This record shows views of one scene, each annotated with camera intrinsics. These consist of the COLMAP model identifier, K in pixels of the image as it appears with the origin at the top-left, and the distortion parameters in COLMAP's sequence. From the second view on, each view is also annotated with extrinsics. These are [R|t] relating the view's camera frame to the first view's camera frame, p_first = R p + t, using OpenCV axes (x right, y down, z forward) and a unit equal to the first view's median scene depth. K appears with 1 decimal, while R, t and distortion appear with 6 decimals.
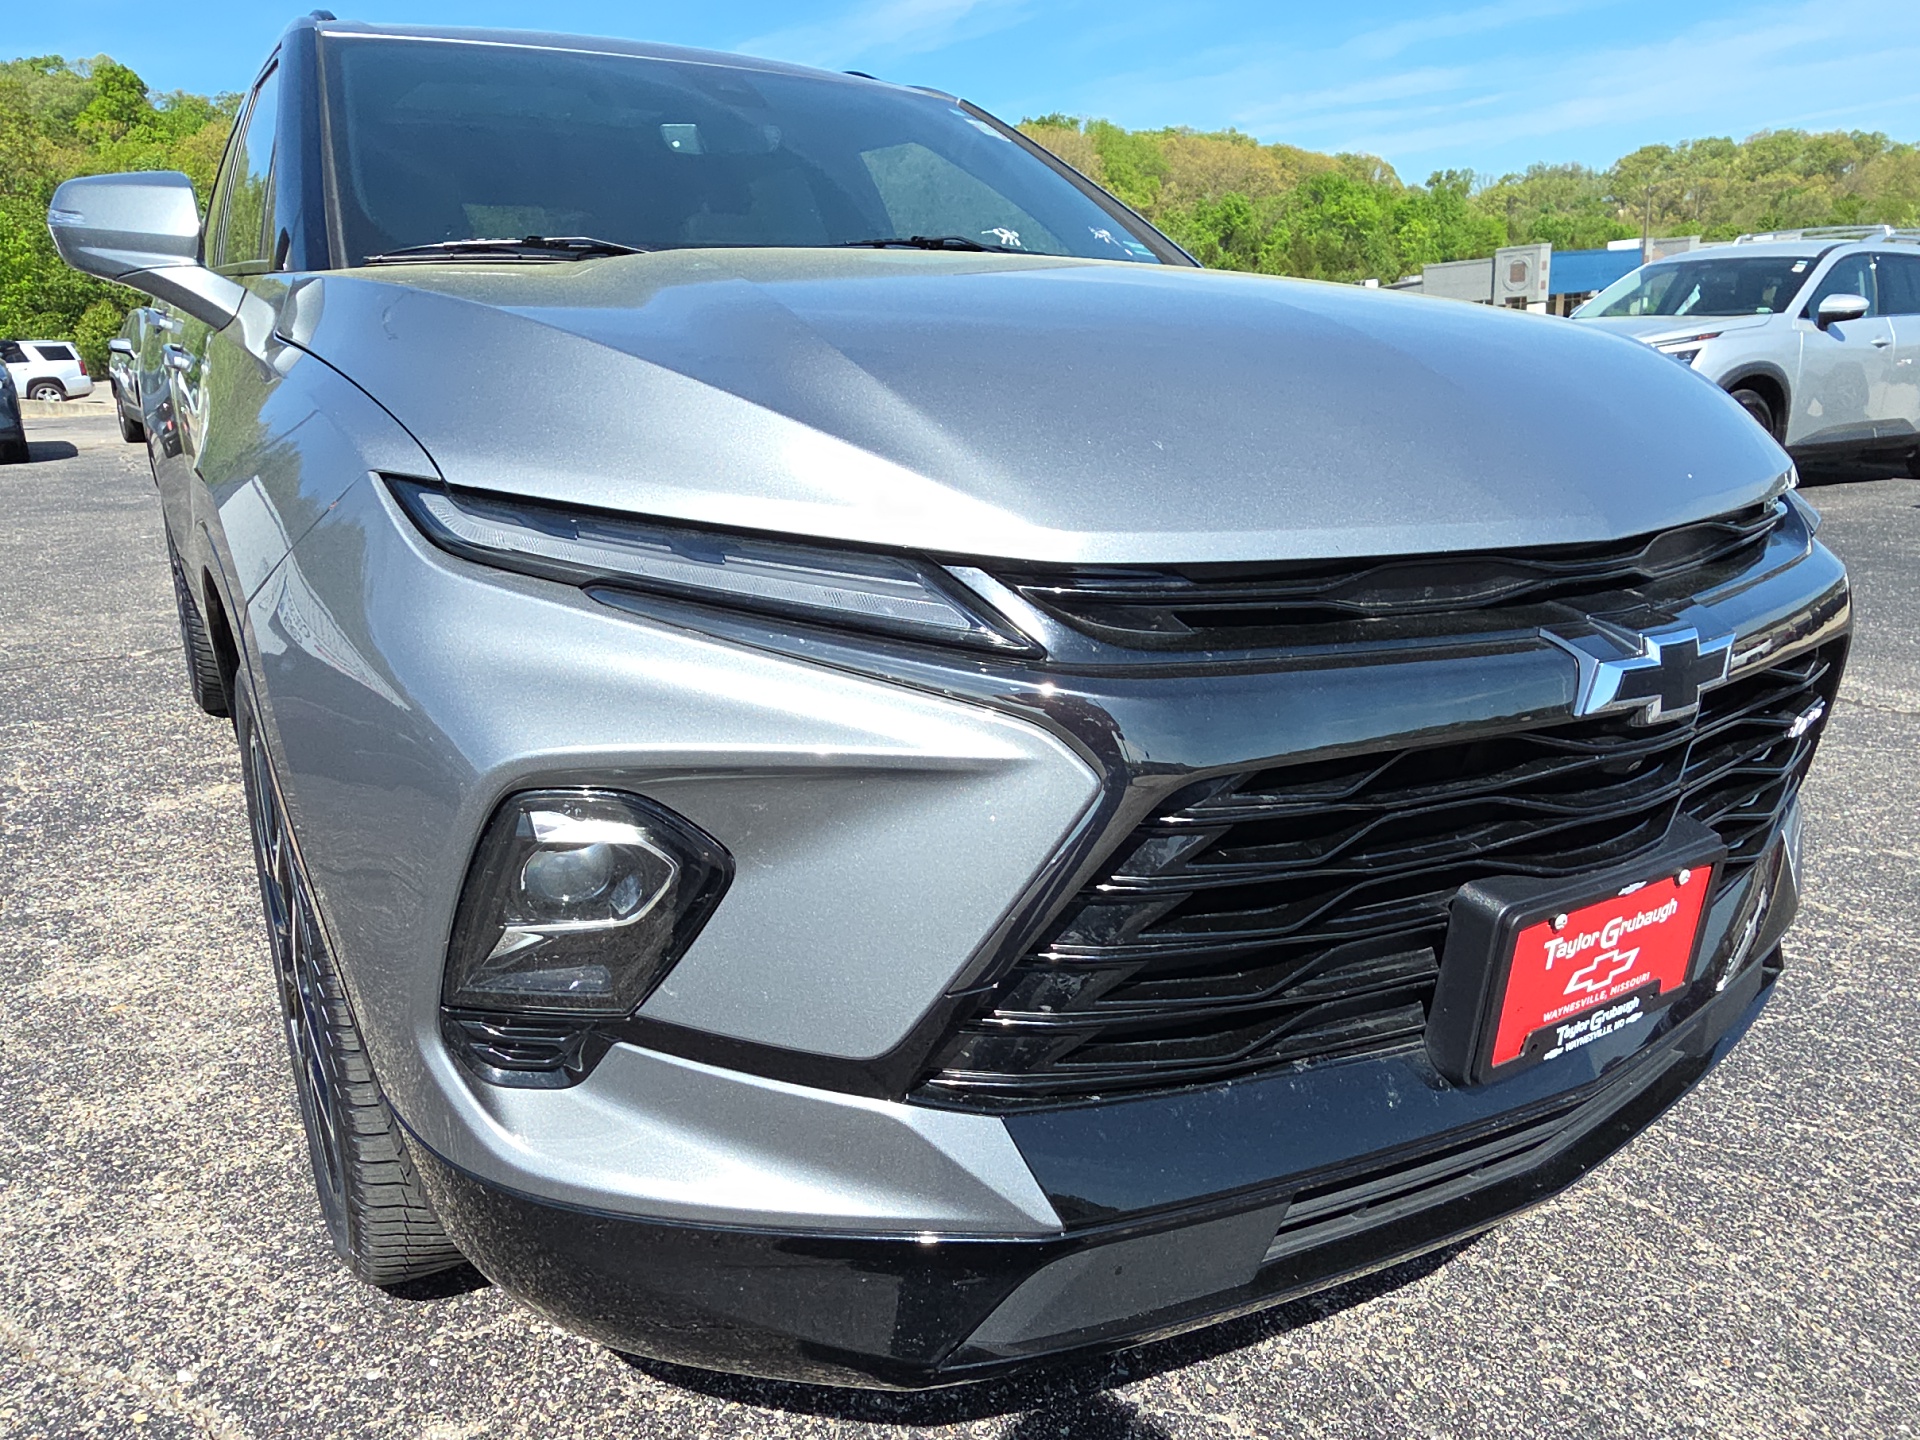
lens RADIAL K [[1290.6, 0, 947.6], [0, 1290.6, 739.8], [0, 0, 1]] dist [0.000690, 0.000677]
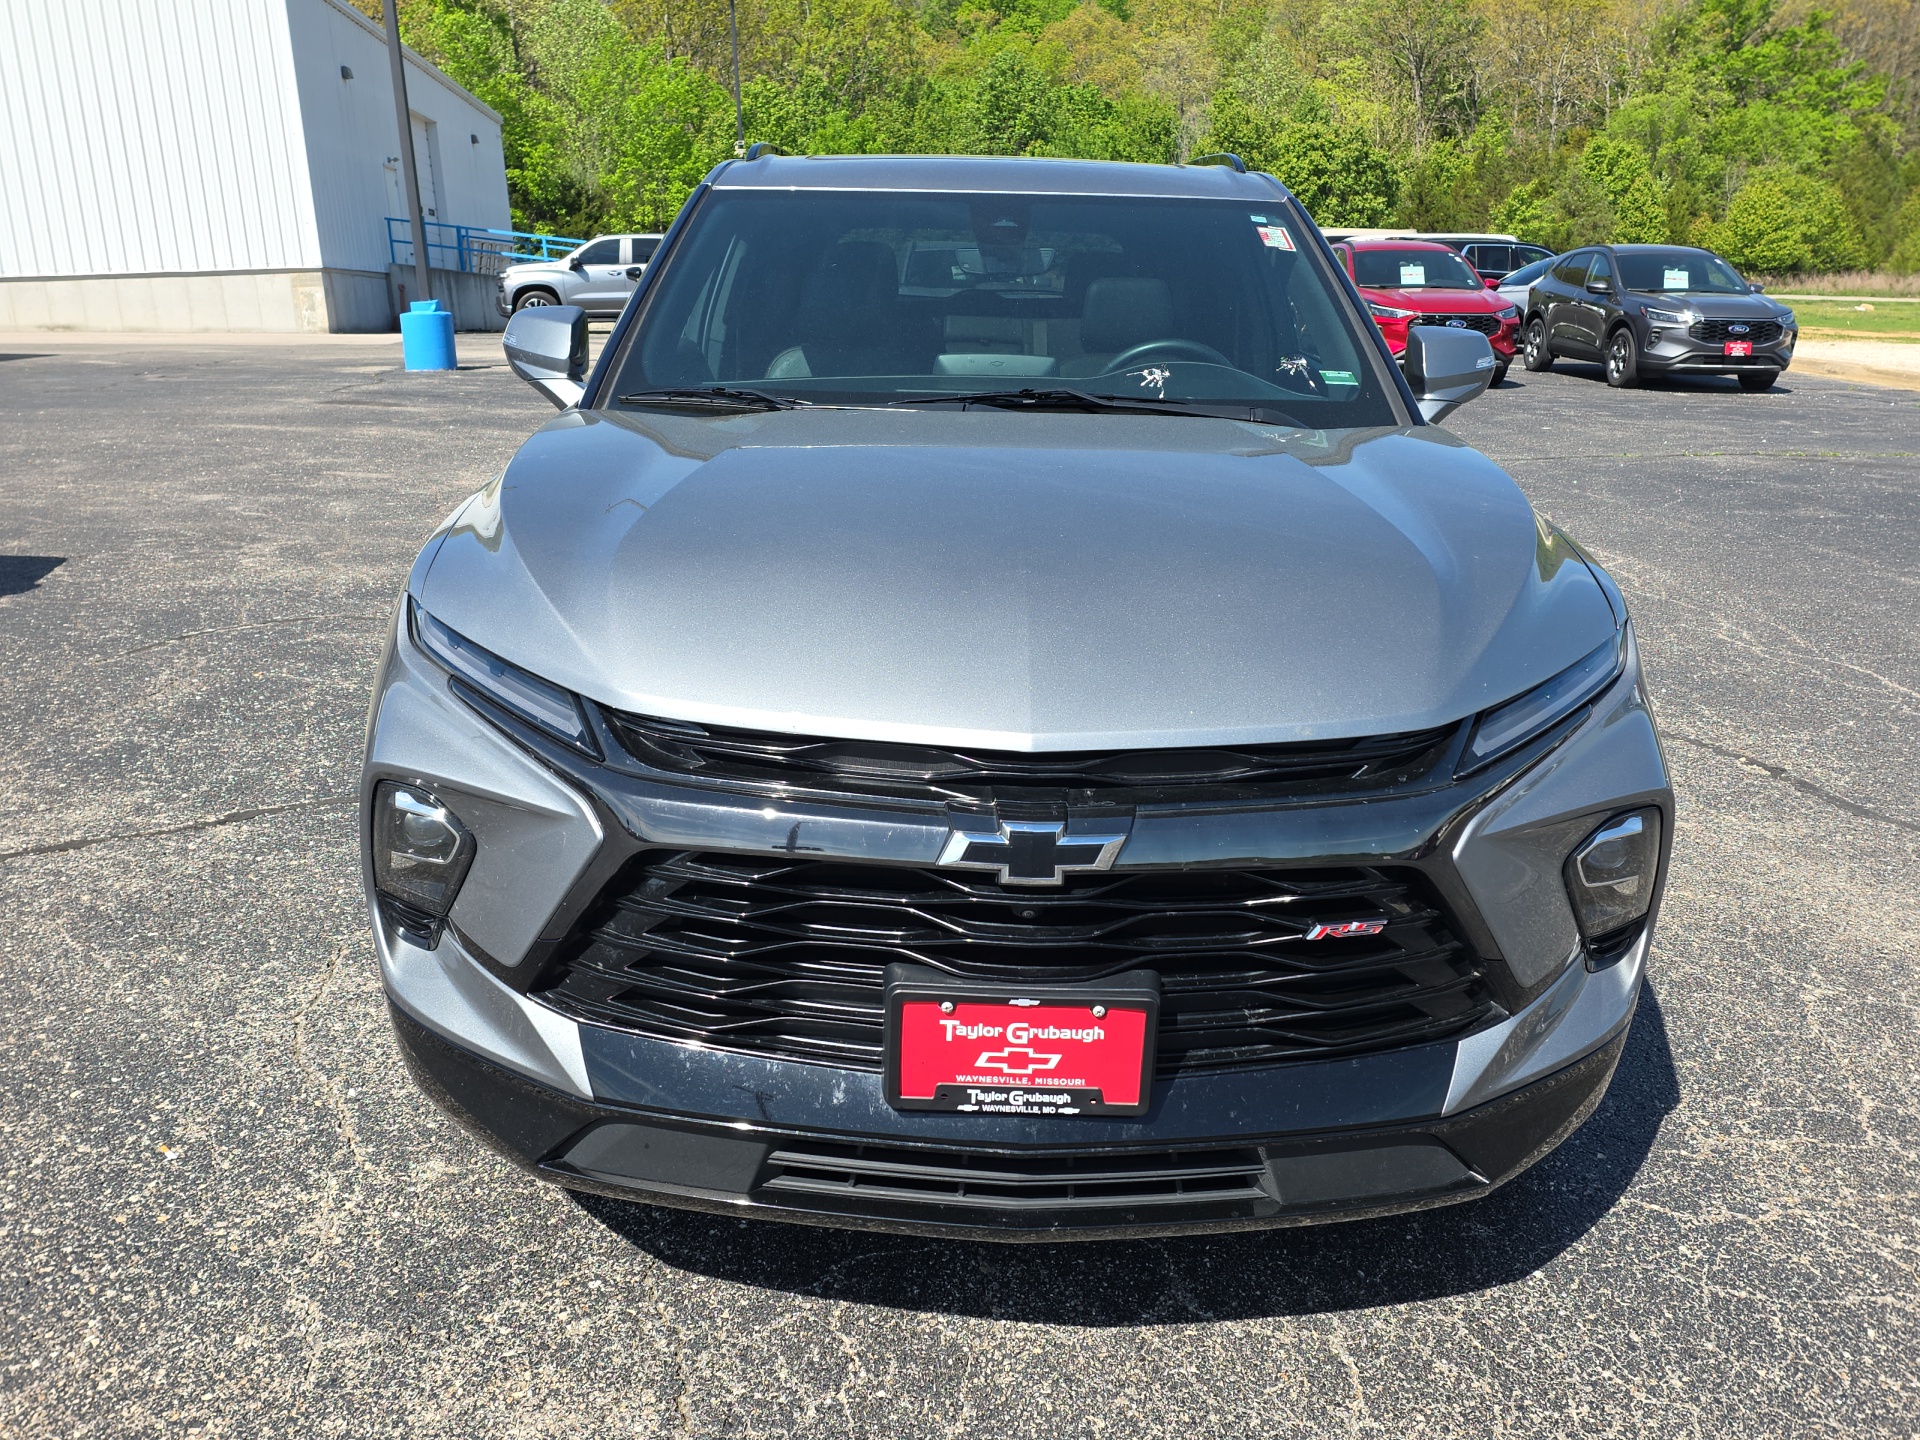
lens RADIAL K [[1586.4, 0, 960.0], [0, 1586.4, 720.0], [0, 0, 1]] dist [0.066060, -0.059816]
pose [[0.850378, 0.172792, -0.496990, 0.970675], [-0.179175, 0.983185, 0.035253, -0.175162], [0.494725, 0.059070, 0.867040, -0.396185]]
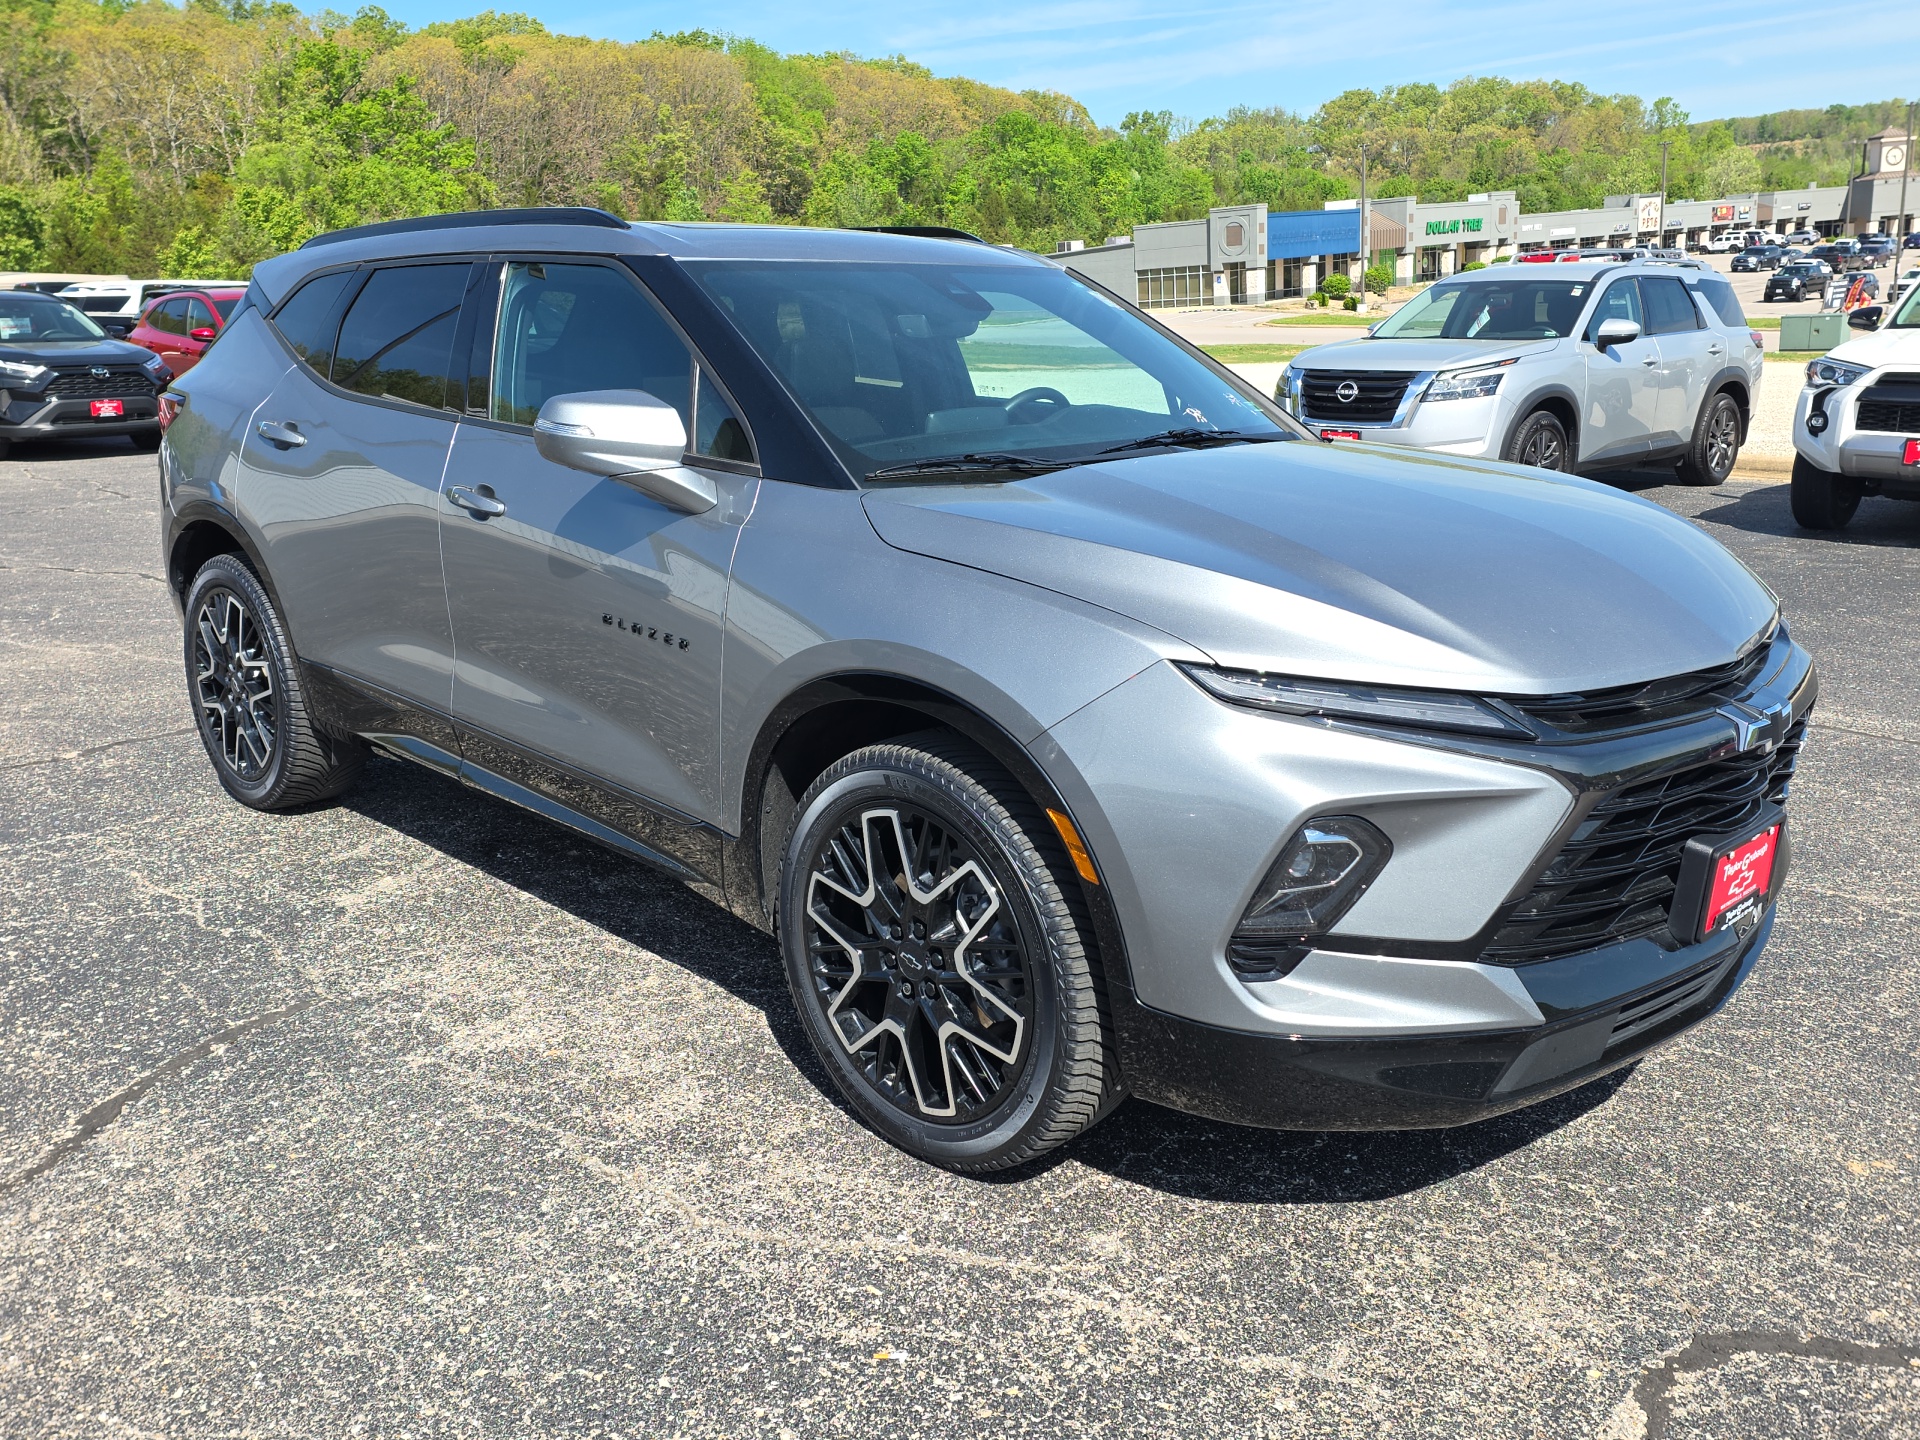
lens RADIAL K [[1568.2, 0, 960.0], [0, 1568.2, 720.0], [0, 0, 1]] dist [0.081265, -0.073294]
pose [[0.972224, -0.054232, 0.227682, -0.902598], [0.063590, 0.997398, -0.033963, -0.042708], [-0.225248, 0.047498, 0.973143, -0.826533]]
